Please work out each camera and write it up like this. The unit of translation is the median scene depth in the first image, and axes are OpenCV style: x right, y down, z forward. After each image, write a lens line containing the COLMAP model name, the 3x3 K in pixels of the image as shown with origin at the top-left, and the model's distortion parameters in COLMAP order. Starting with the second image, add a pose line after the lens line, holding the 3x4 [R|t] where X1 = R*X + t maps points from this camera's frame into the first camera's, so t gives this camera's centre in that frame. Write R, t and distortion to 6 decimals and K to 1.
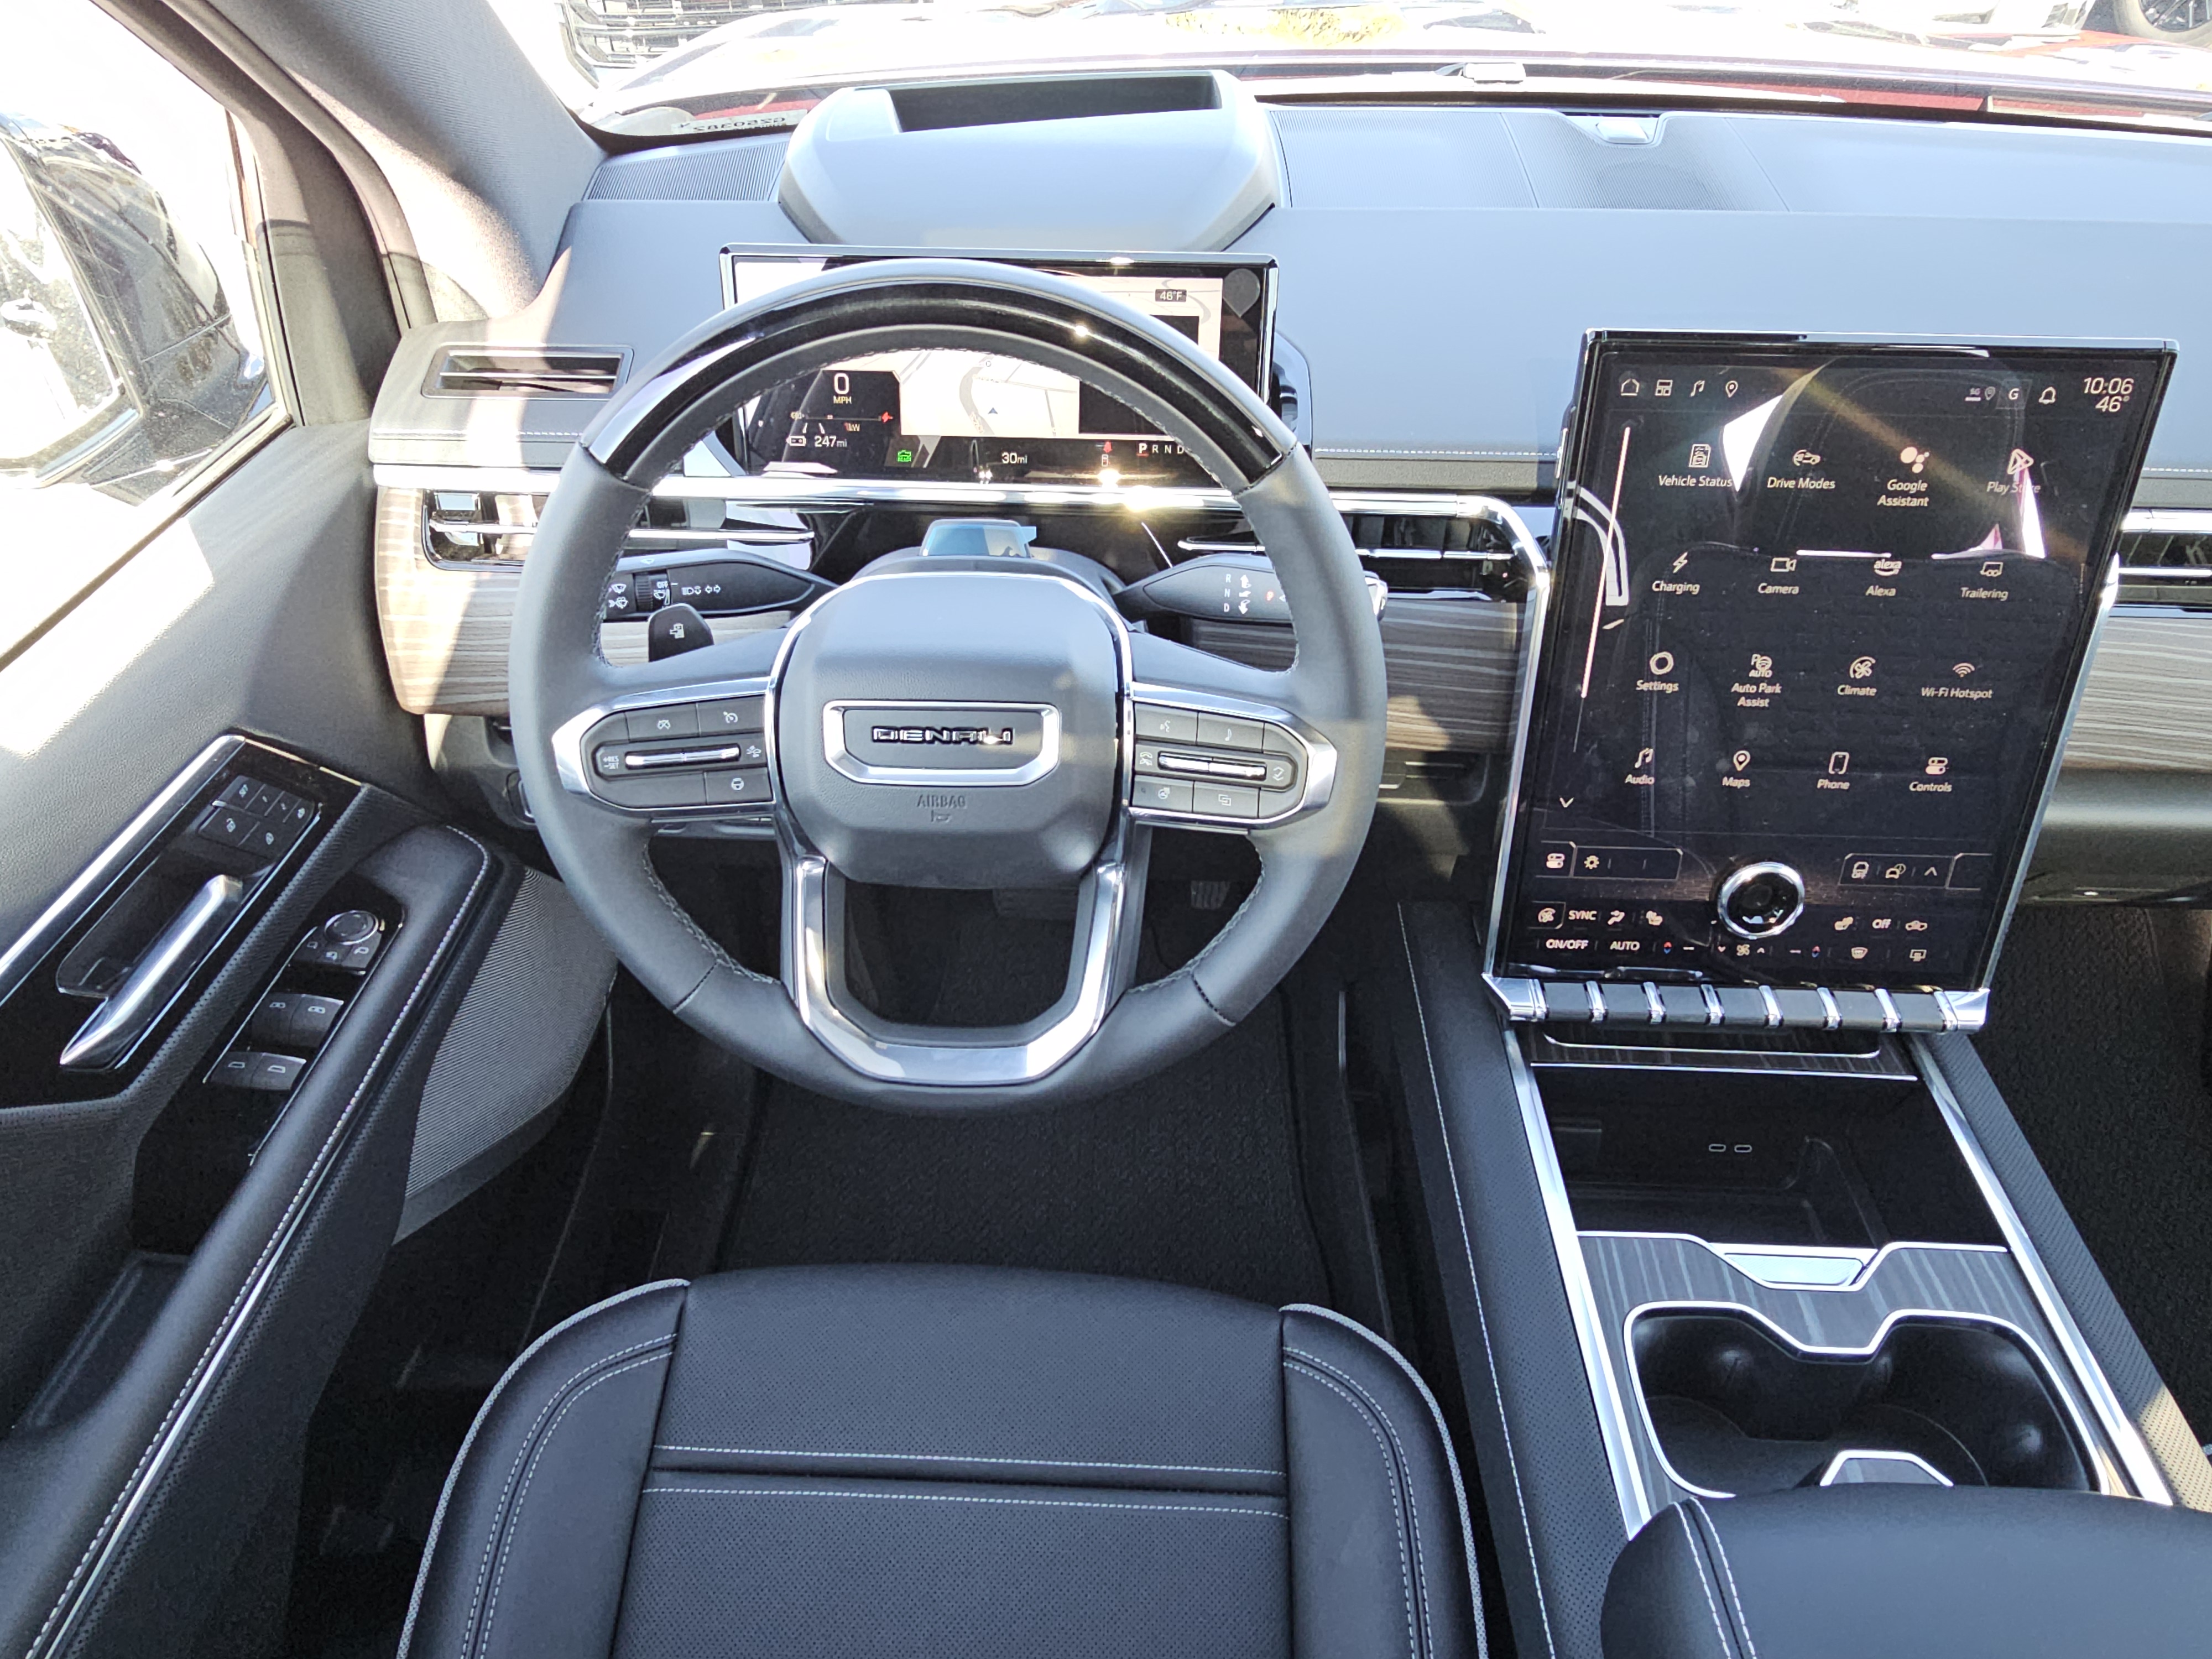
lens RADIAL K [[1345.9, 0, 1074.6], [0, 1345.9, 813.2], [0, 0, 1]] dist [0.003390, 0.003880]
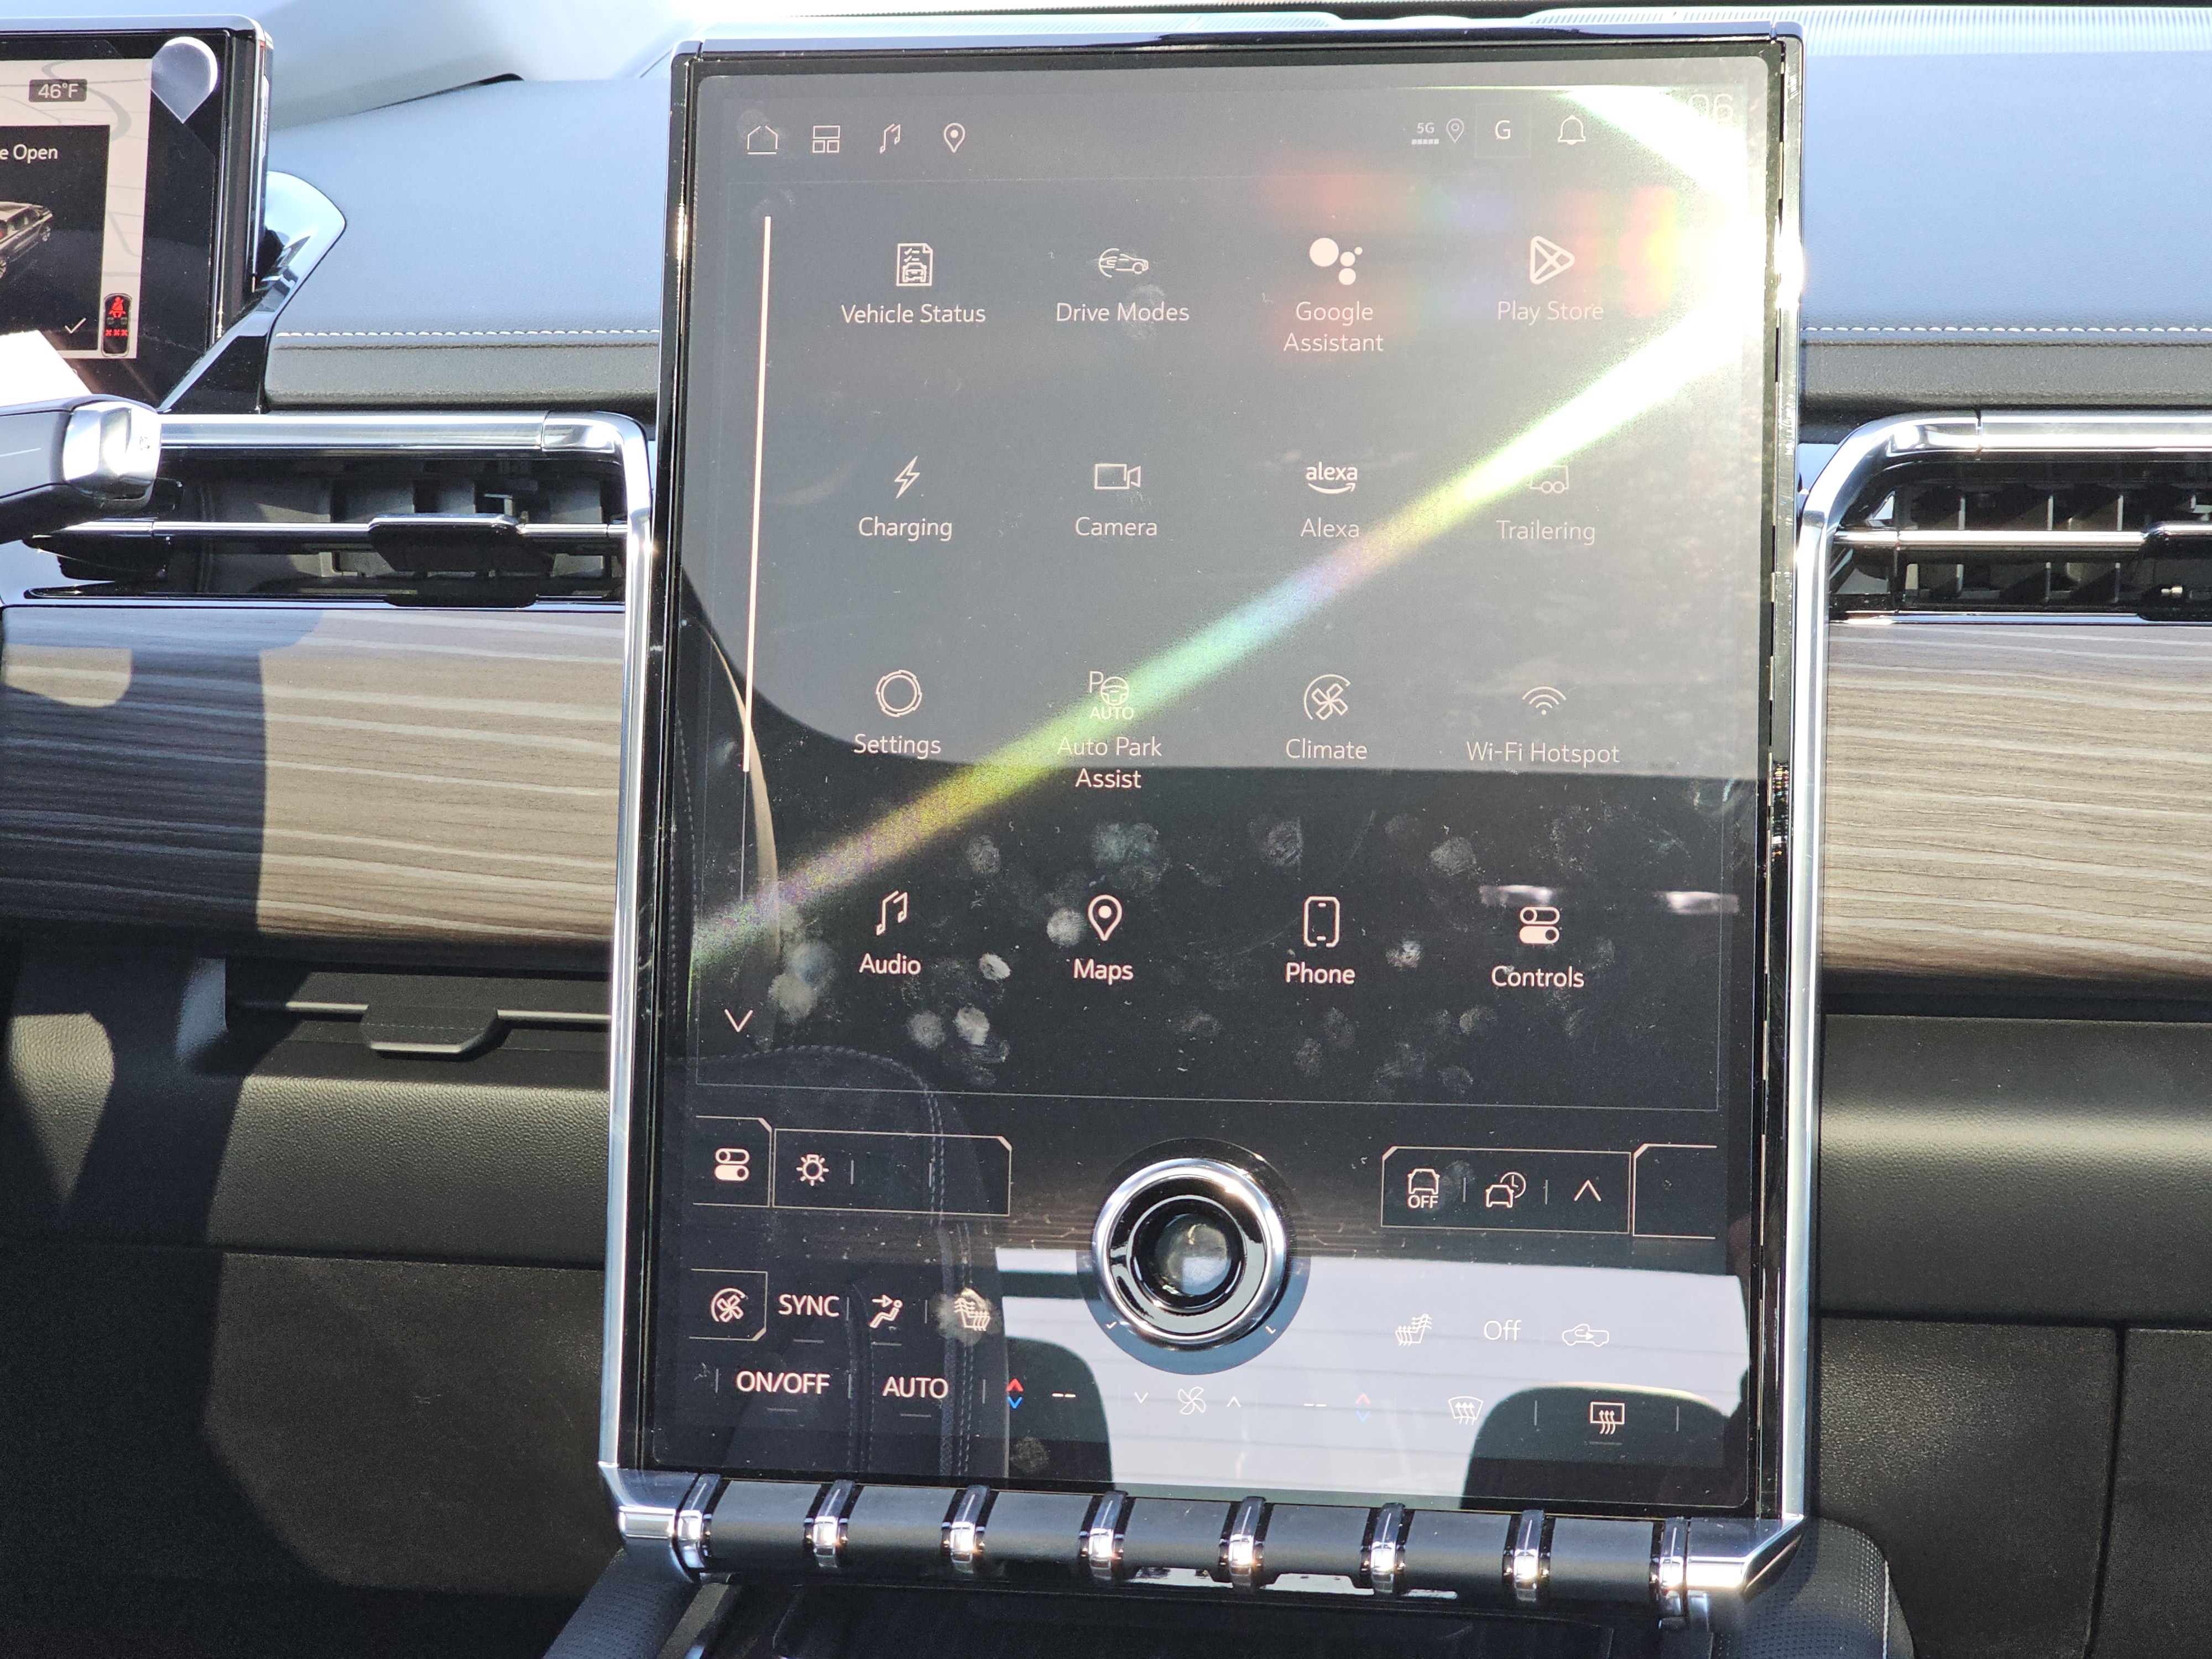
lens RADIAL K [[4319.6, 0, 1106.0], [0, 4319.6, 829.5], [0, 0, 1]] dist [-0.023096, 0.510502]
pose [[0.988416, 0.001550, -0.151761, 0.720781], [-0.071448, 0.886965, -0.456276, 0.594020], [0.133899, 0.461833, 0.876802, -0.267346]]
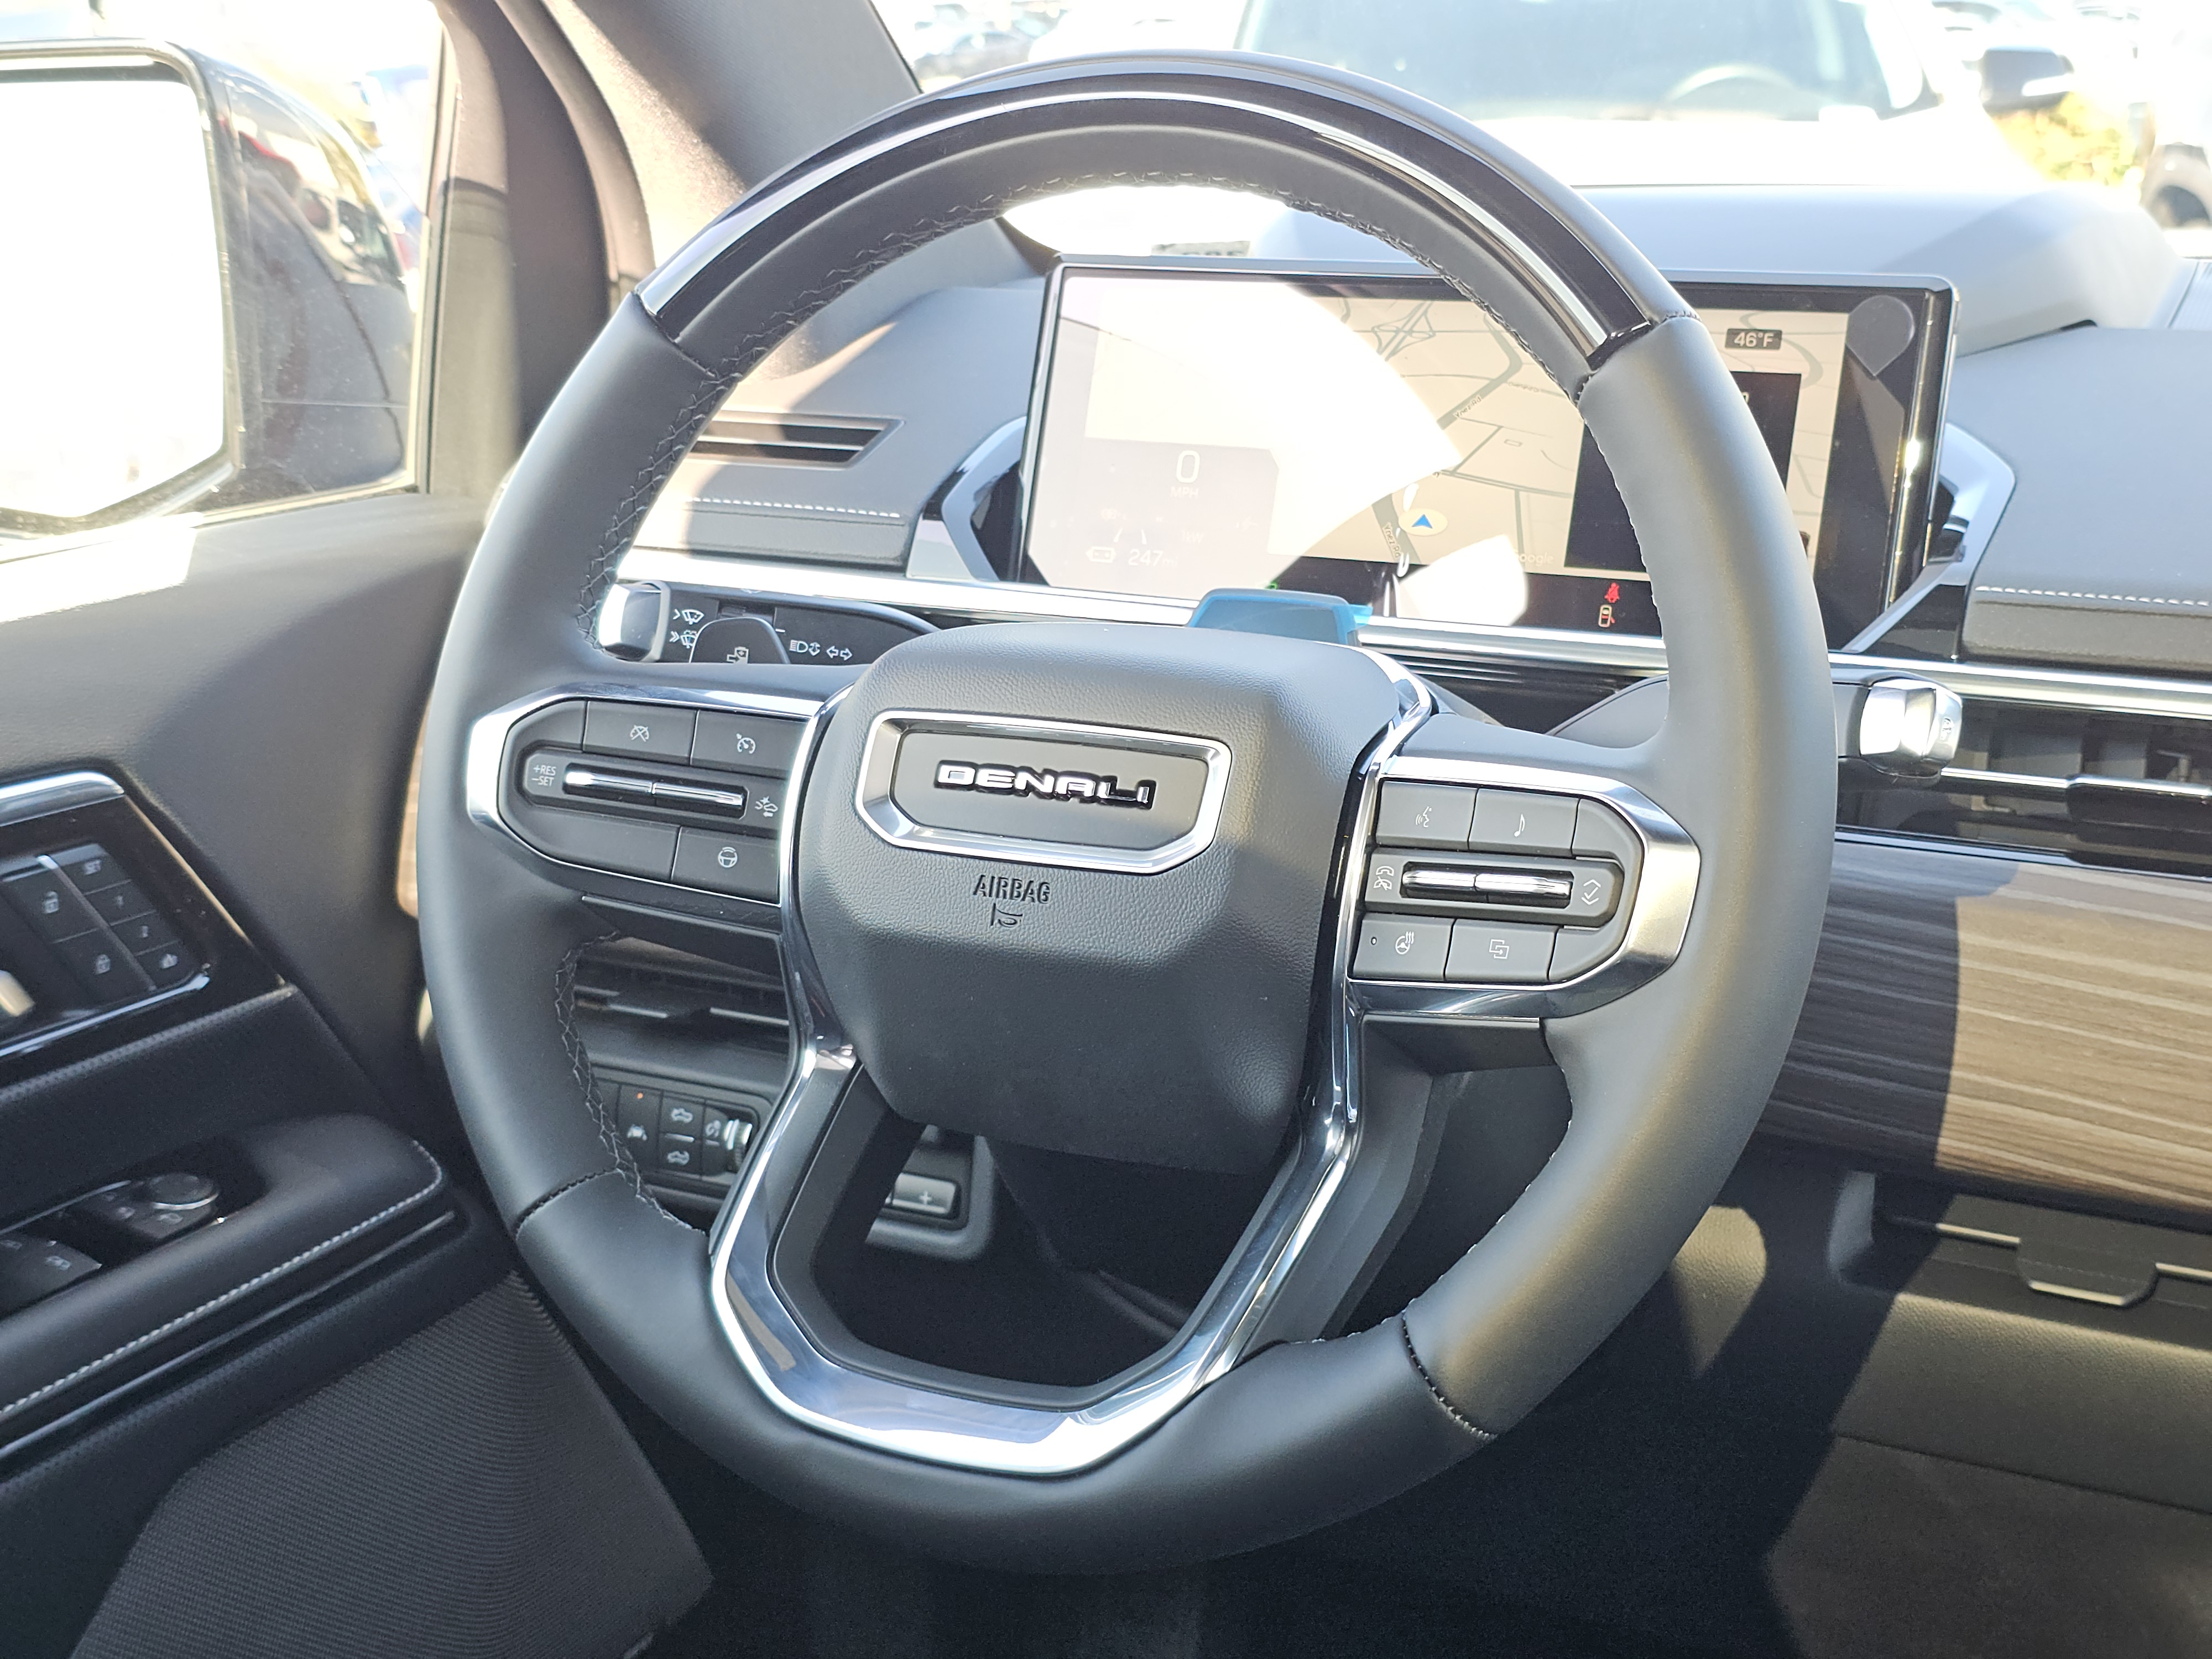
lens RADIAL K [[2924.9, 0, 1106.0], [0, 2924.9, 829.5], [0, 0, 1]] dist [0.210720, -0.751787]
pose [[0.912675, 0.097223, -0.396952, 0.335188], [-0.261265, 0.885696, -0.383774, 0.341365], [0.314267, 0.453971, 0.833754, -0.020296]]
